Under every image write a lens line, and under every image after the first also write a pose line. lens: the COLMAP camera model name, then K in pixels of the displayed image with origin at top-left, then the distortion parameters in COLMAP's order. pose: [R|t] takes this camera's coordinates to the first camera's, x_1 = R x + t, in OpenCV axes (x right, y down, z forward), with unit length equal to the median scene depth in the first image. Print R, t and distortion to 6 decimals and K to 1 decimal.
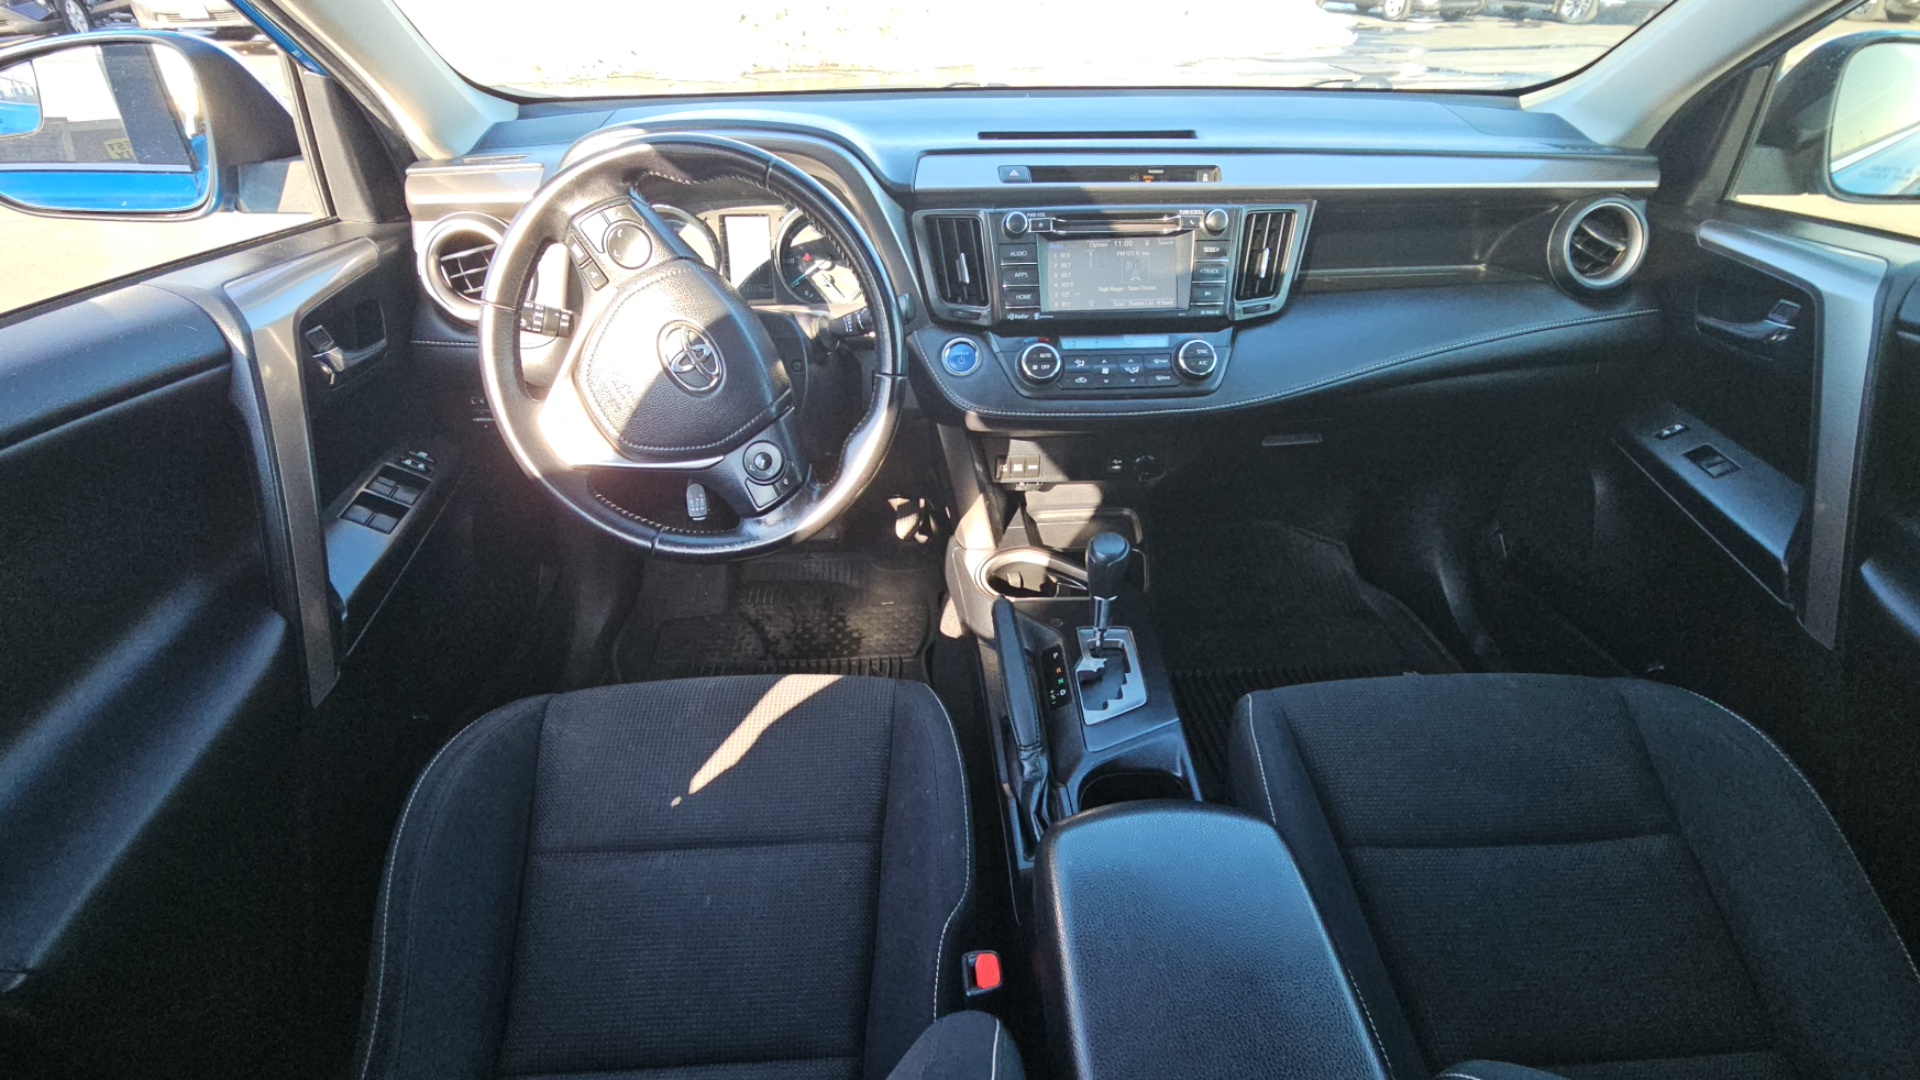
lens RADIAL K [[863.5, 0, 979.0], [0, 863.5, 547.4], [0, 0, 1]] dist [0.008492, -0.007086]
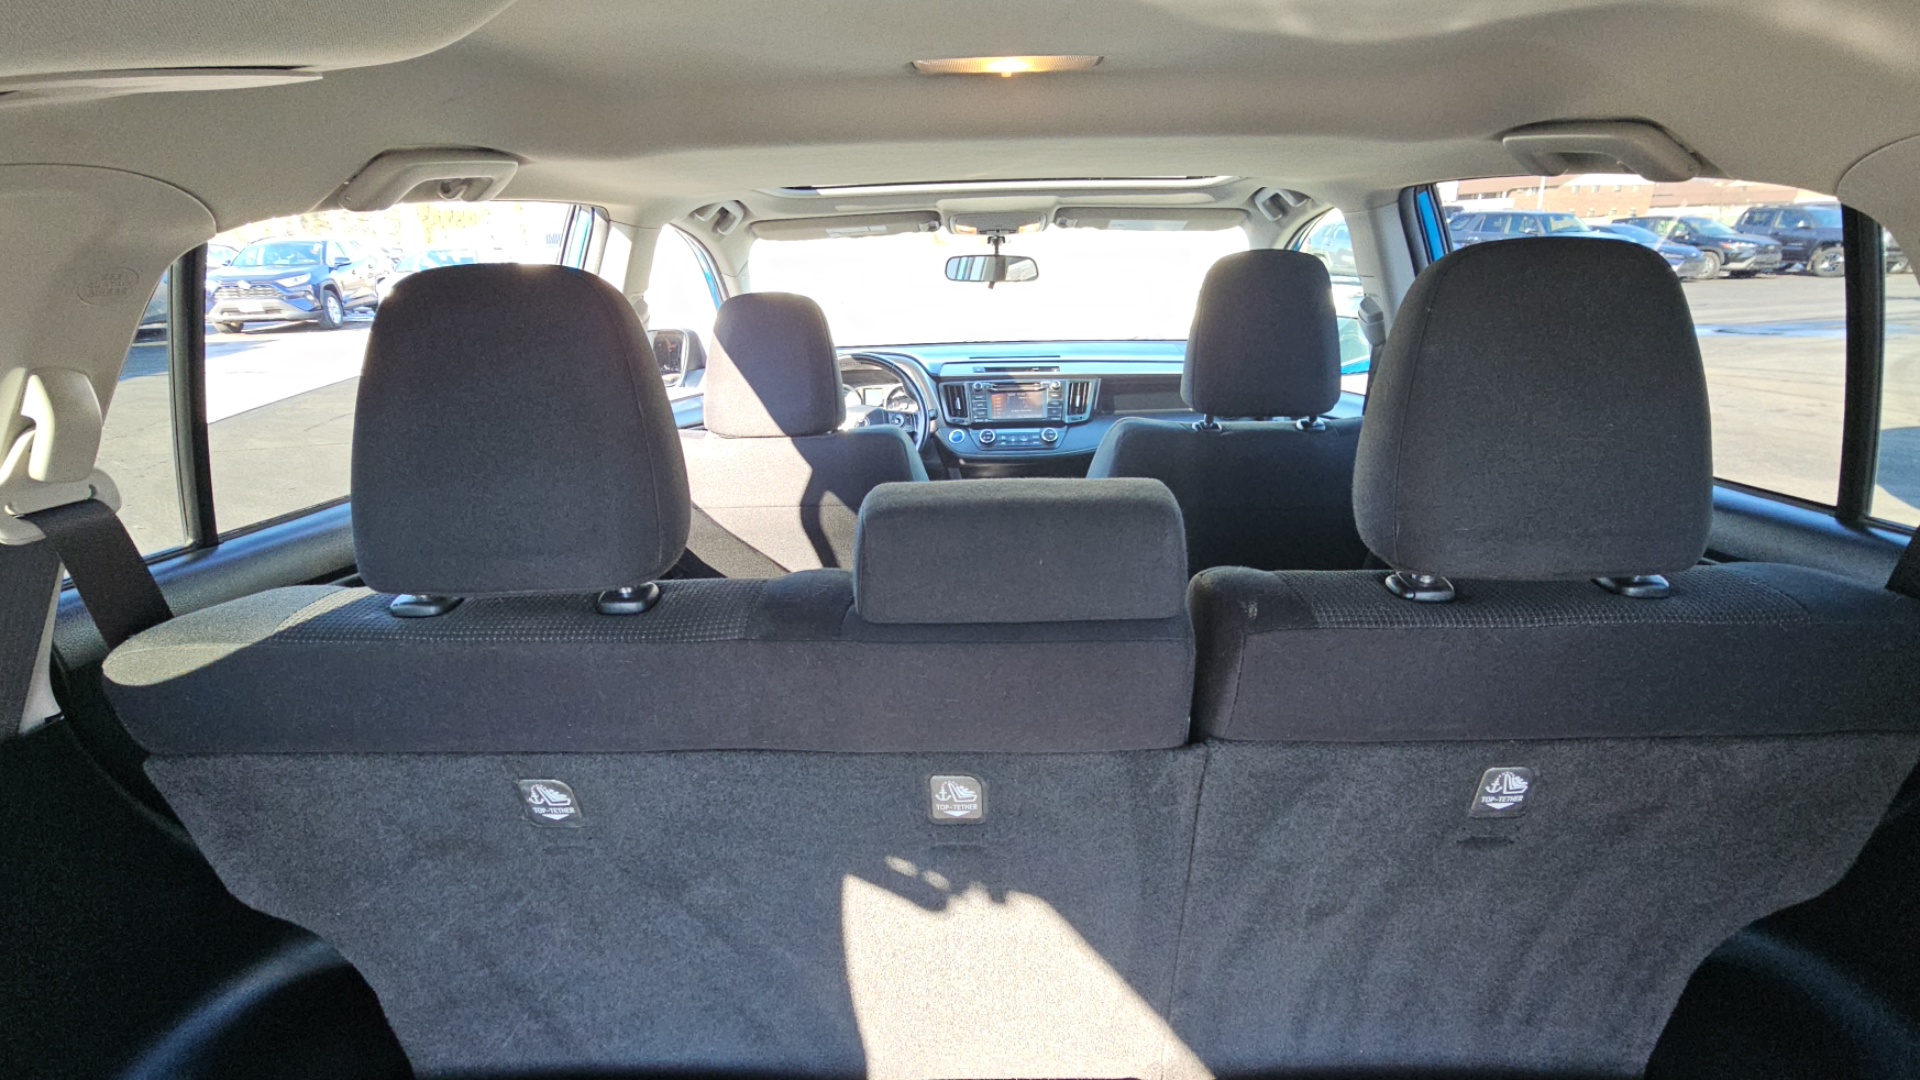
lens RADIAL K [[863.5, 0, 968.3], [0, 863.5, 552.2], [0, 0, 1]] dist [0.008492, -0.007086]
pose [[0.997036, -0.001010, -0.076928, 0.207286], [-0.018479, 0.967496, -0.252210, 0.746361], [0.074682, 0.252884, 0.964610, -1.354631]]
